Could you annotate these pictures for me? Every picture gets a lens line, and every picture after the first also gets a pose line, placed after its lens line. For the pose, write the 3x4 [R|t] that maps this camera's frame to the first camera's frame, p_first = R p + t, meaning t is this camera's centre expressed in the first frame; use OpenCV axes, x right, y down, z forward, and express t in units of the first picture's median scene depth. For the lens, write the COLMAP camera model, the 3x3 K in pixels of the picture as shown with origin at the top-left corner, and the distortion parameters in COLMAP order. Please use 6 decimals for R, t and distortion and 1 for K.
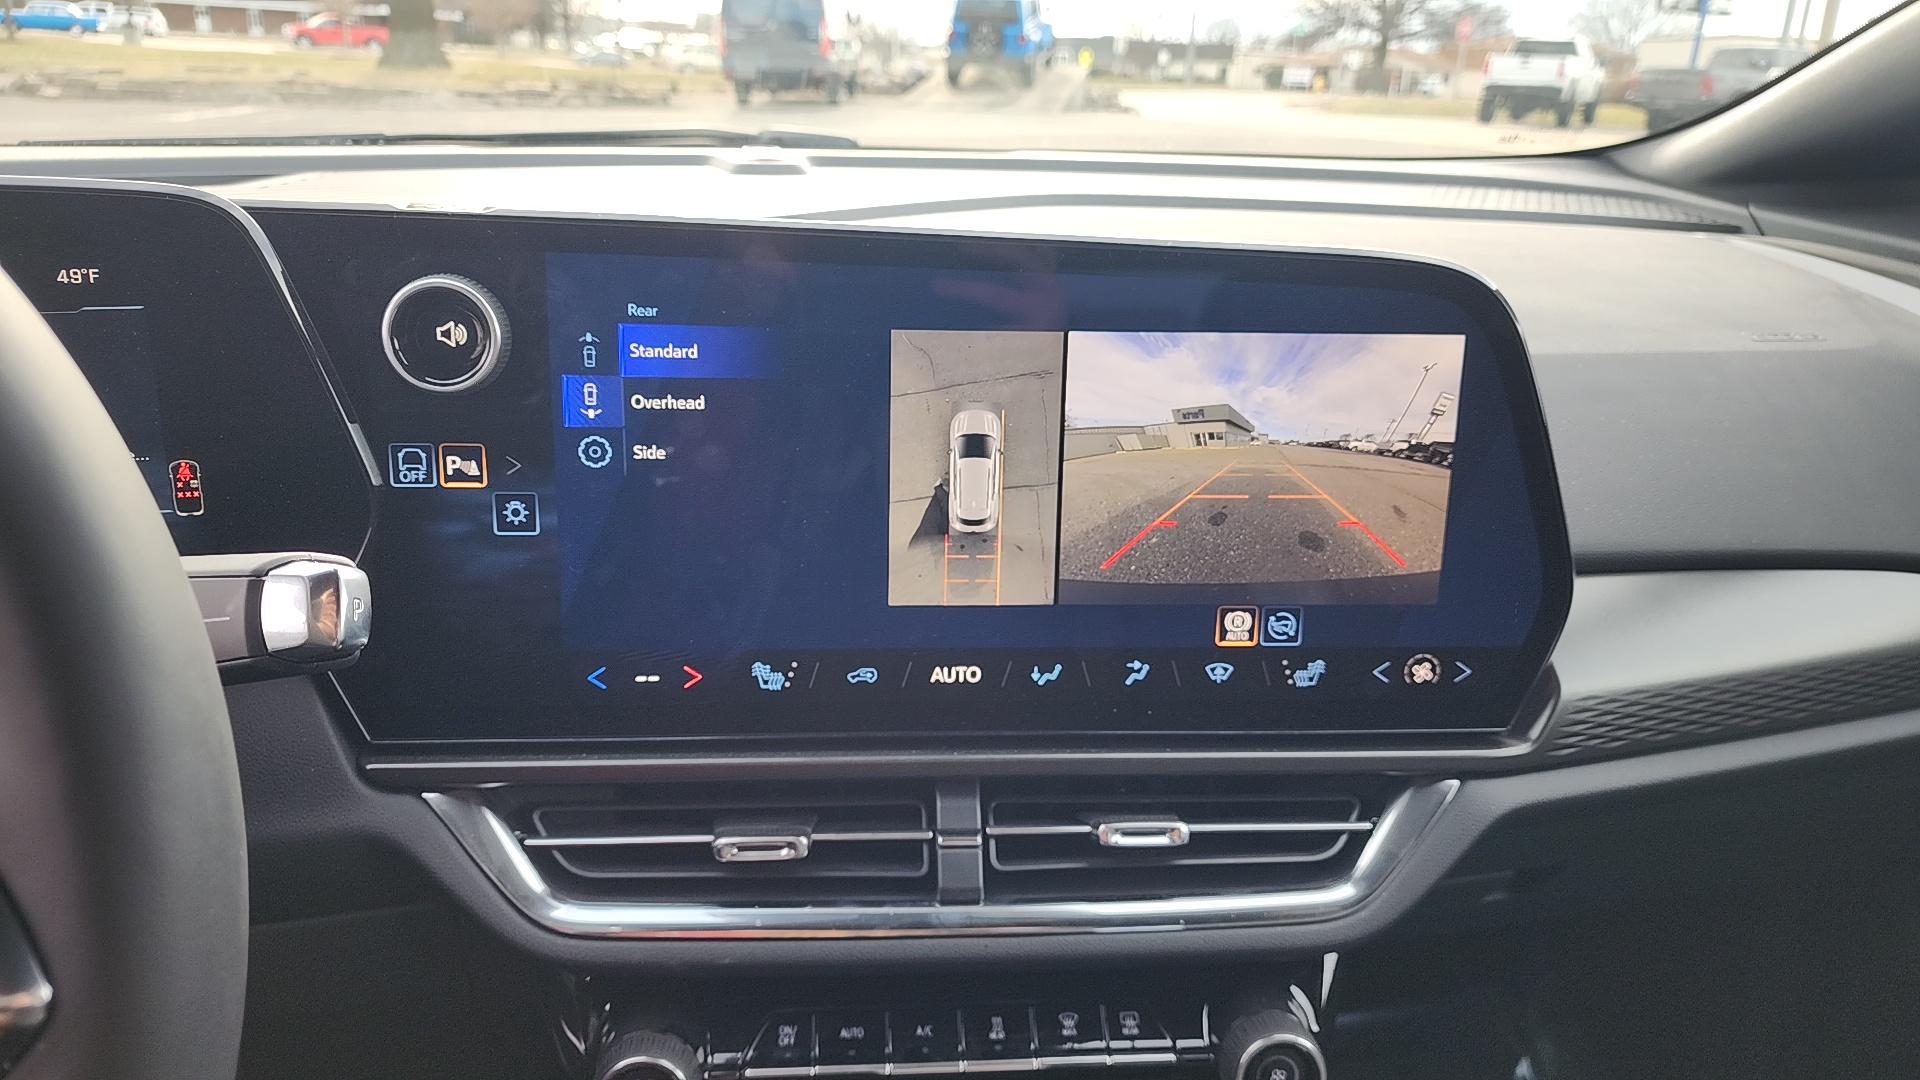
lens RADIAL K [[1278.9, 0, 946.5], [0, 1278.9, 522.6], [0, 0, 1]] dist [0.068504, -0.060098]
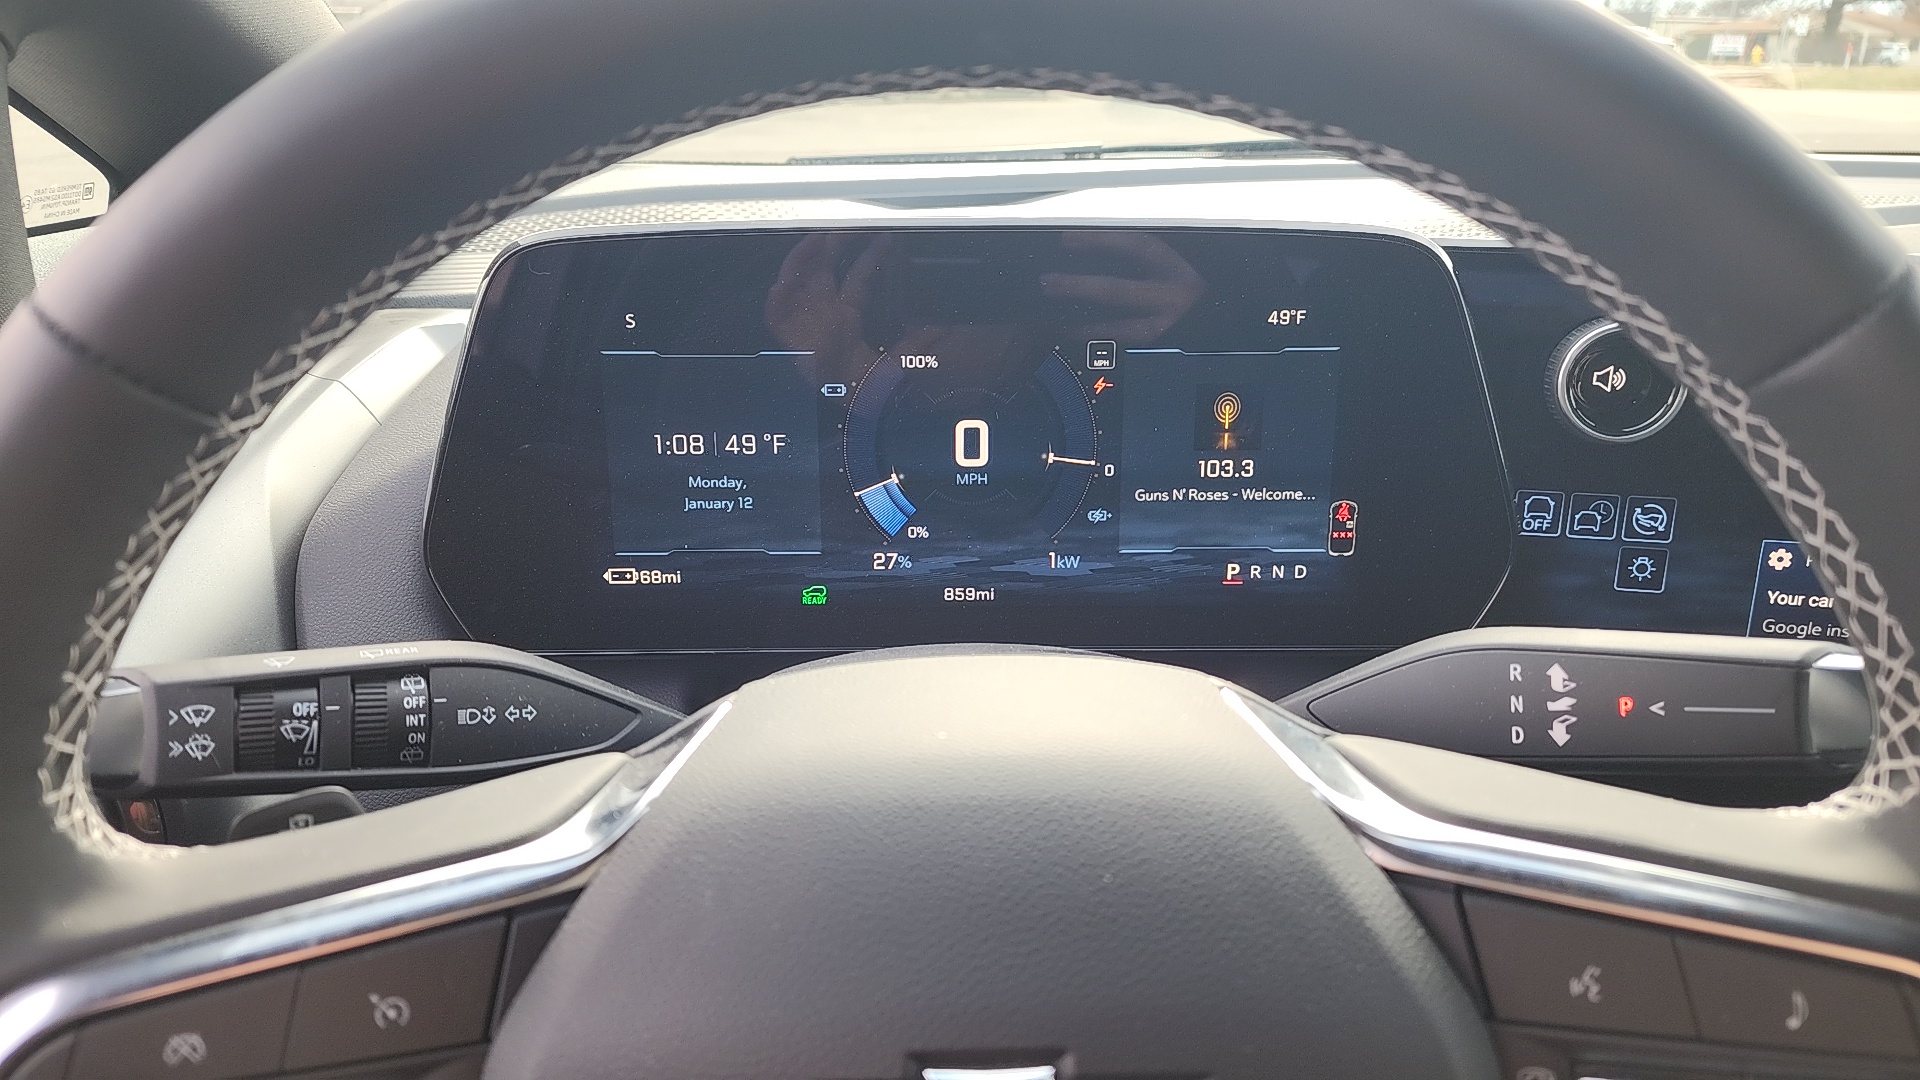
lens RADIAL K [[1278.9, 0, 957.1], [0, 1278.9, 520.3], [0, 0, 1]] dist [0.068504, -0.060098]
pose [[0.971580, 0.059093, -0.229216, -0.584734], [-0.057004, 0.998250, 0.015731, -0.028484], [0.229744, -0.002218, 0.973248, -0.027663]]
